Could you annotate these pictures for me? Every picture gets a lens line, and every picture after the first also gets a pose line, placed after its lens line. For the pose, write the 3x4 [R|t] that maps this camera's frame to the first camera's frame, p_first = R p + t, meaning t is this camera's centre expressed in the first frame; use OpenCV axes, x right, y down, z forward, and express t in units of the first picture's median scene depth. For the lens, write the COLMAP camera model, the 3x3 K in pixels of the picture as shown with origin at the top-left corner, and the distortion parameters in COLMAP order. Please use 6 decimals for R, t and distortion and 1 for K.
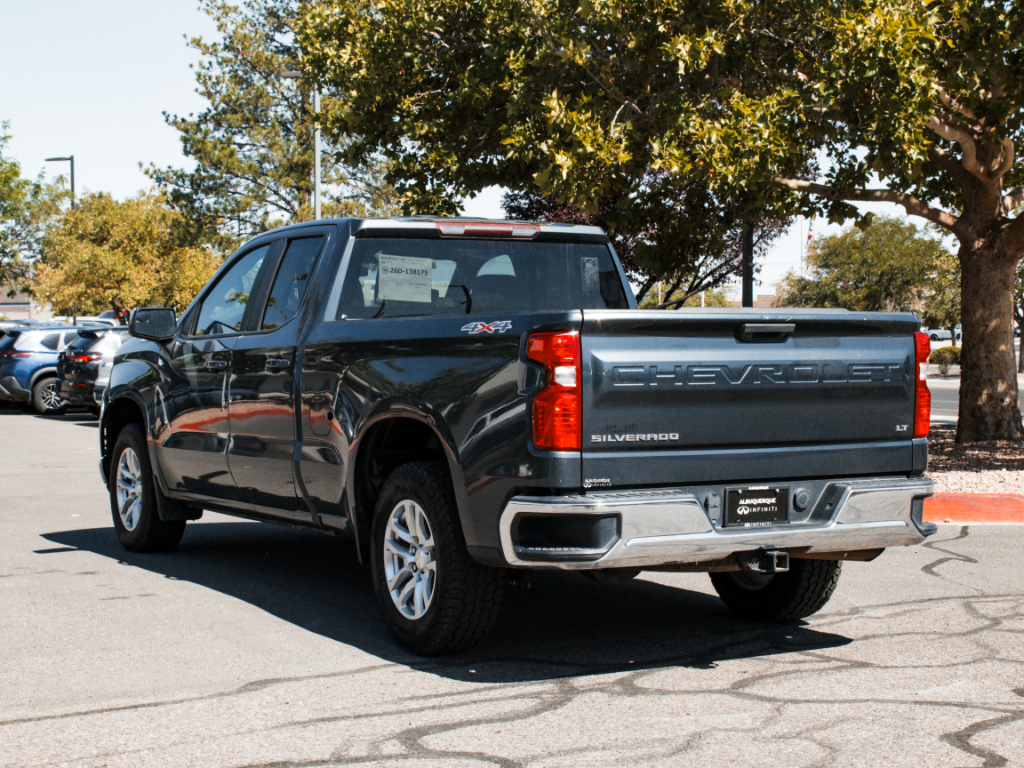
lens RADIAL K [[1787.6, 0, 512.0], [0, 1787.6, 384.0], [0, 0, 1]] dist [-0.042174, -0.056562]
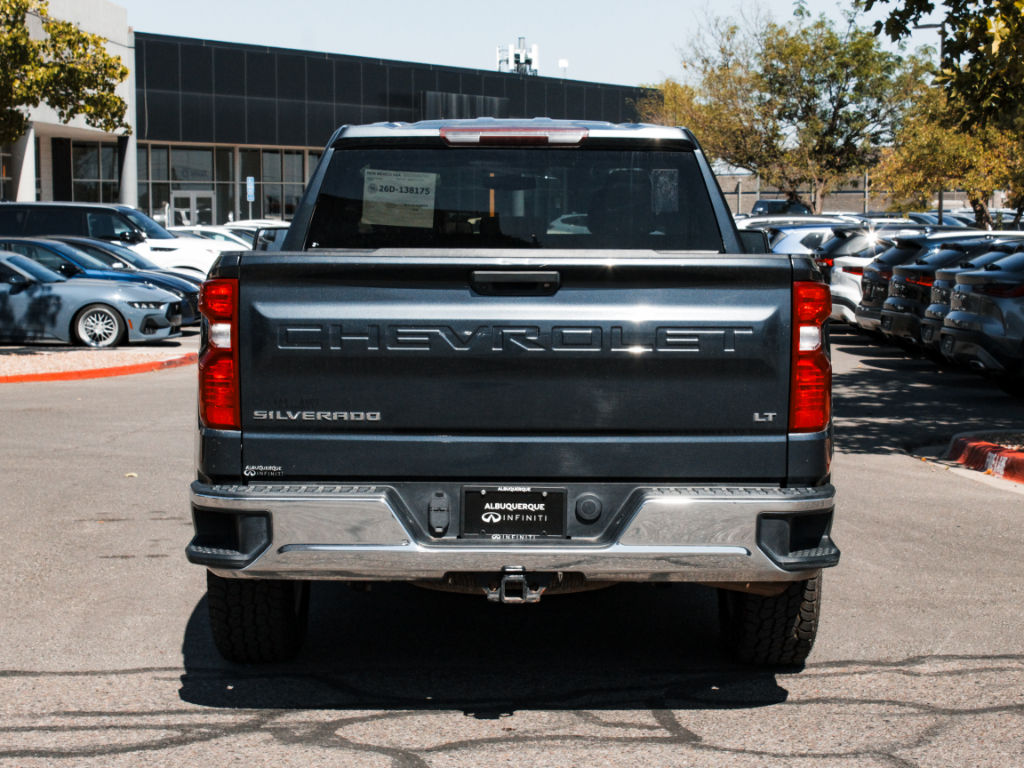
lens RADIAL K [[2049.8, 0, 512.0], [0, 2049.8, 384.0], [0, 0, 1]] dist [0.030947, -0.355495]
pose [[0.877903, 0.042581, -0.476941, 0.543611], [-0.019009, 0.998352, 0.054143, -0.032328], [0.478460, -0.038467, 0.877266, 0.244784]]
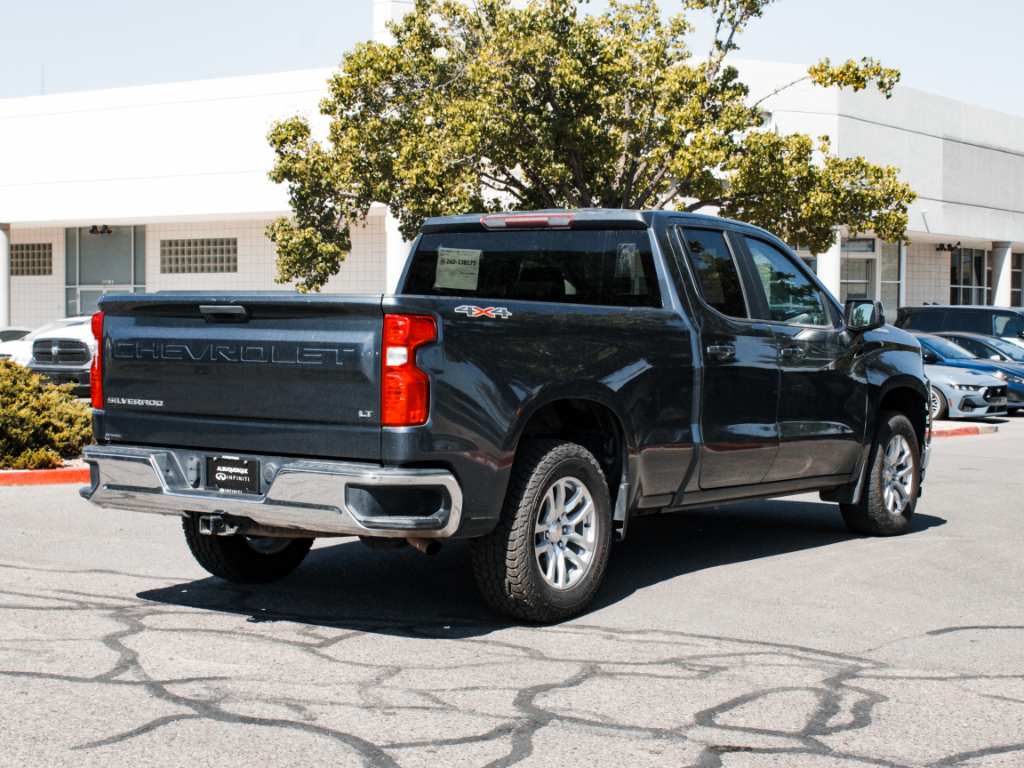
lens RADIAL K [[1709.5, 0, 512.0], [0, 1709.5, 384.0], [0, 0, 1]] dist [-0.043521, 0.112703]
pose [[0.458236, 0.039716, -0.887943, 1.126381], [-0.039379, 0.998927, 0.024358, -0.018018], [0.887958, 0.023805, 0.459309, 0.672422]]
